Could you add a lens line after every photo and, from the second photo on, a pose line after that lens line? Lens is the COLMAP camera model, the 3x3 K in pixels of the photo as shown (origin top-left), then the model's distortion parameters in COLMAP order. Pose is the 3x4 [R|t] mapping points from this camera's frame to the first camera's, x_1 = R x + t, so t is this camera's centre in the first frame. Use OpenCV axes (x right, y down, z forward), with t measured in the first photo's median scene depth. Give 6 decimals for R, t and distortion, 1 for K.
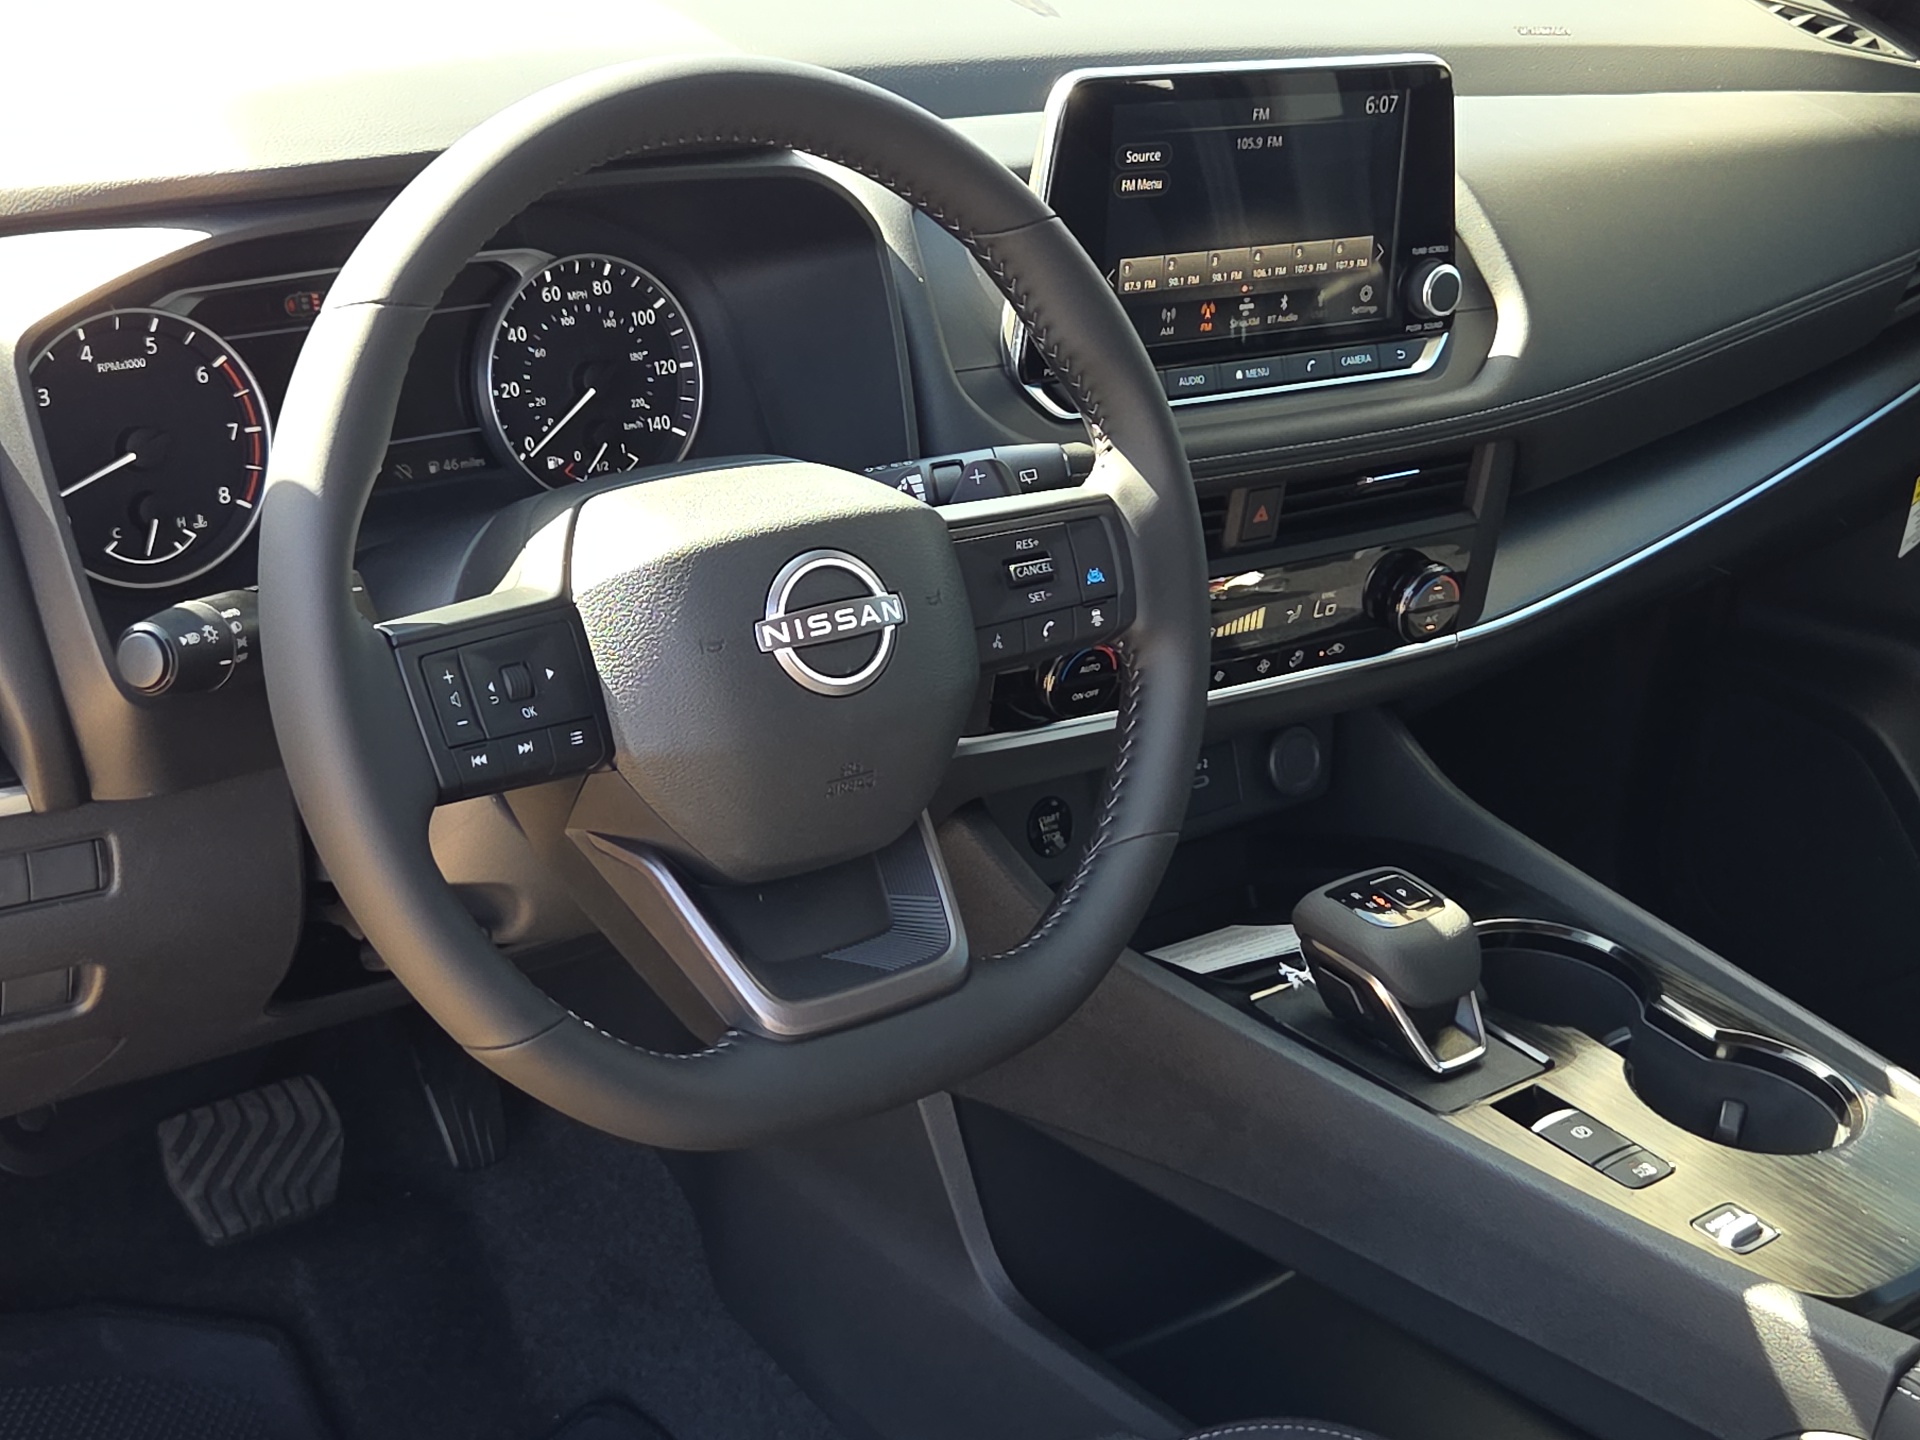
lens RADIAL K [[2948.2, 0, 967.8], [0, 2948.2, 702.5], [0, 0, 1]] dist [-0.013409, 0.000000]
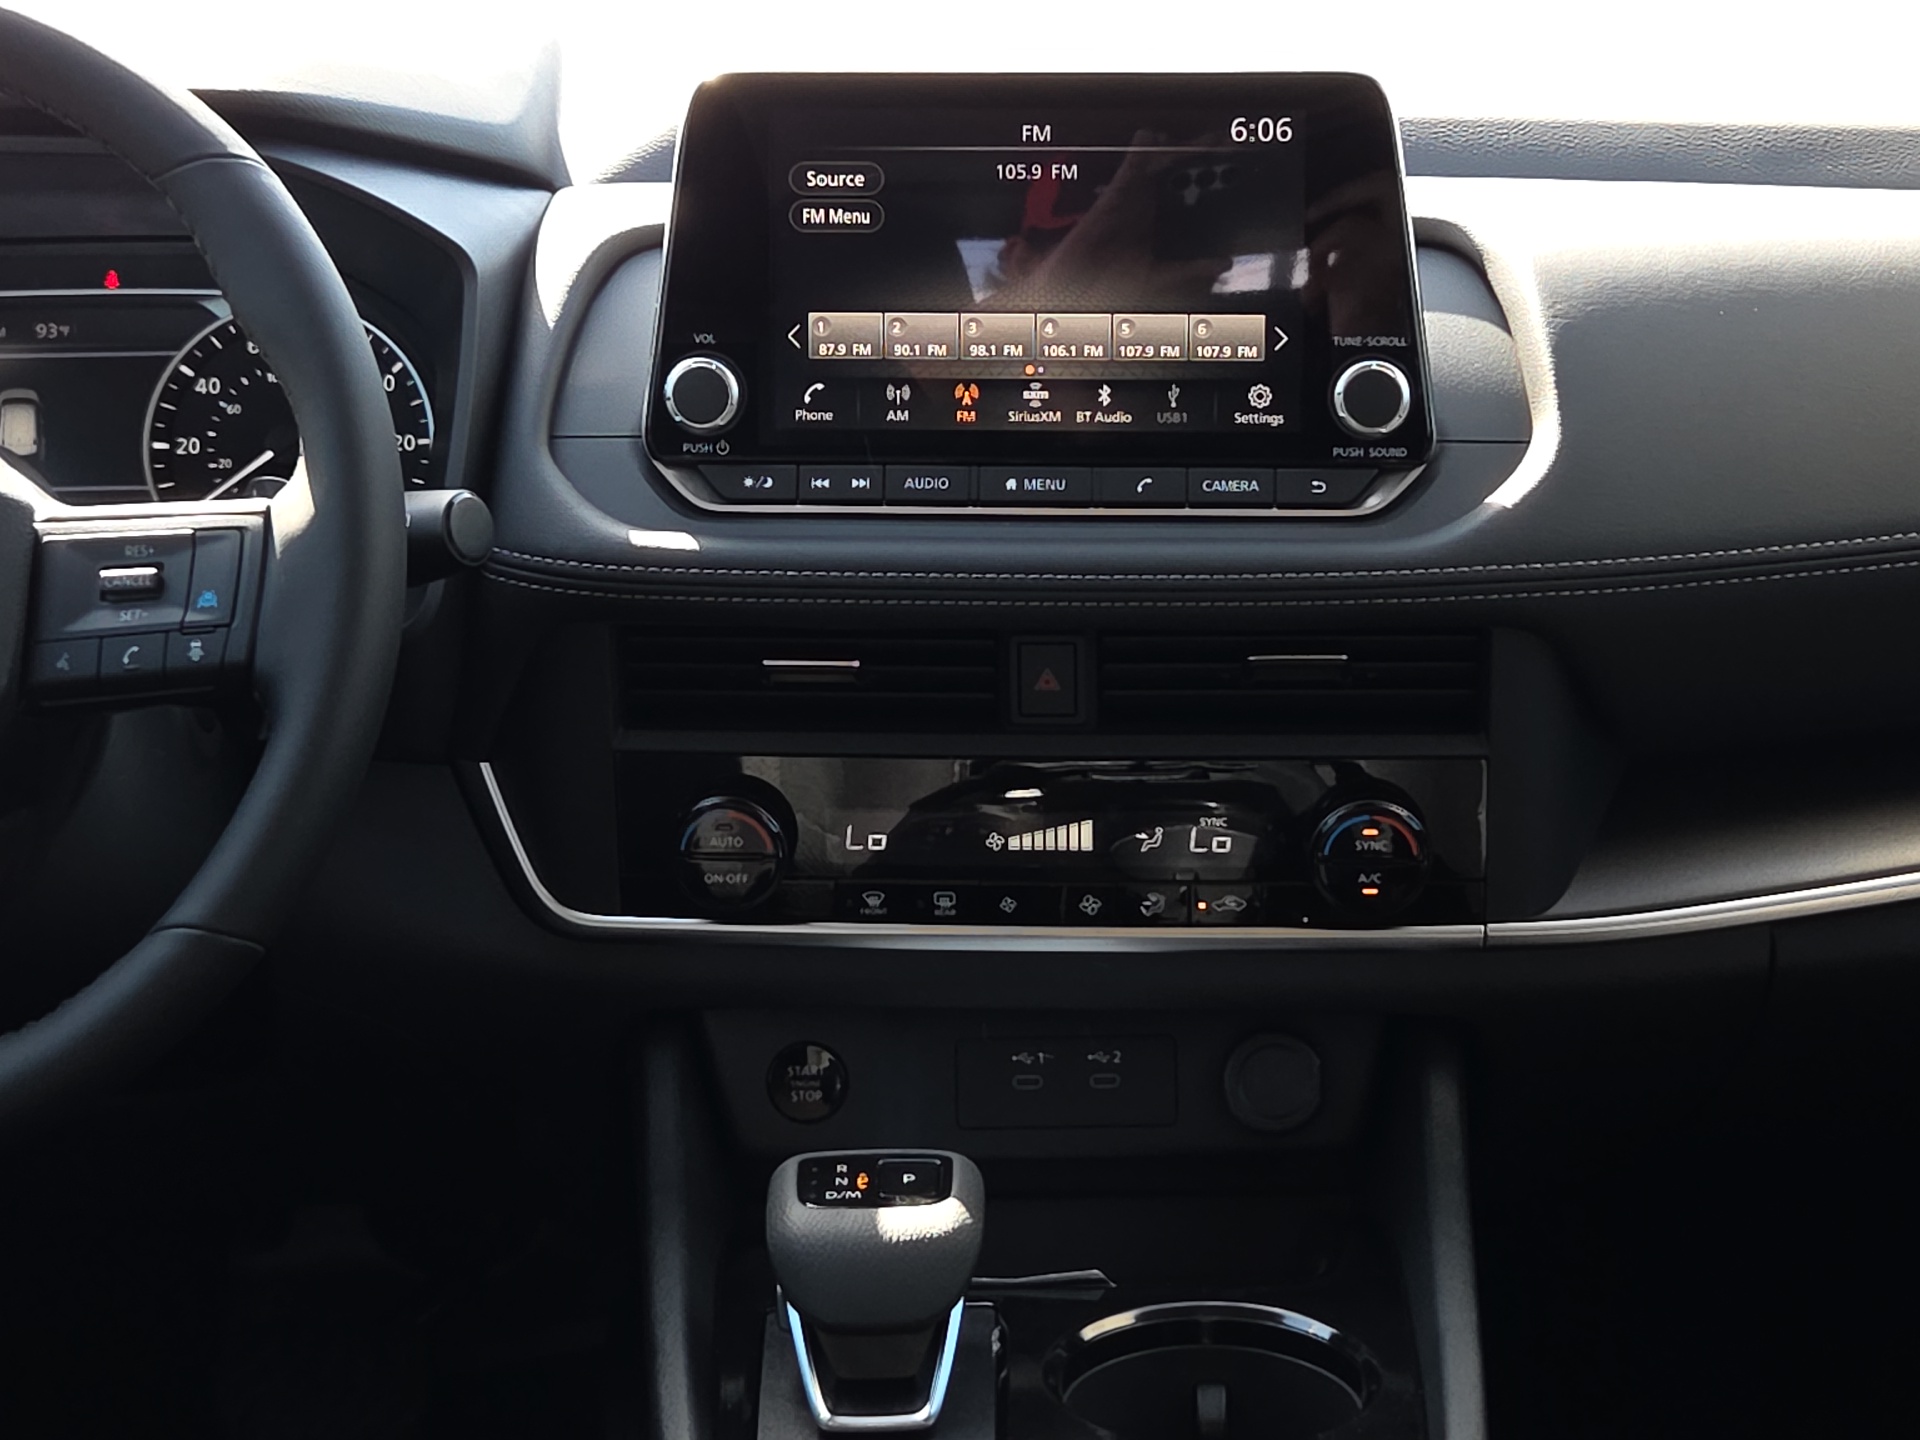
lens RADIAL K [[3451.5, 0, 983.6], [0, 3451.5, 681.1], [0, 0, 1]] dist [-0.000277, 0.000000]
pose [[0.763300, 0.055882, -0.643622, 0.689822], [-0.177658, 0.975999, -0.125952, 0.050220], [0.621136, 0.210483, 0.754908, 0.377911]]
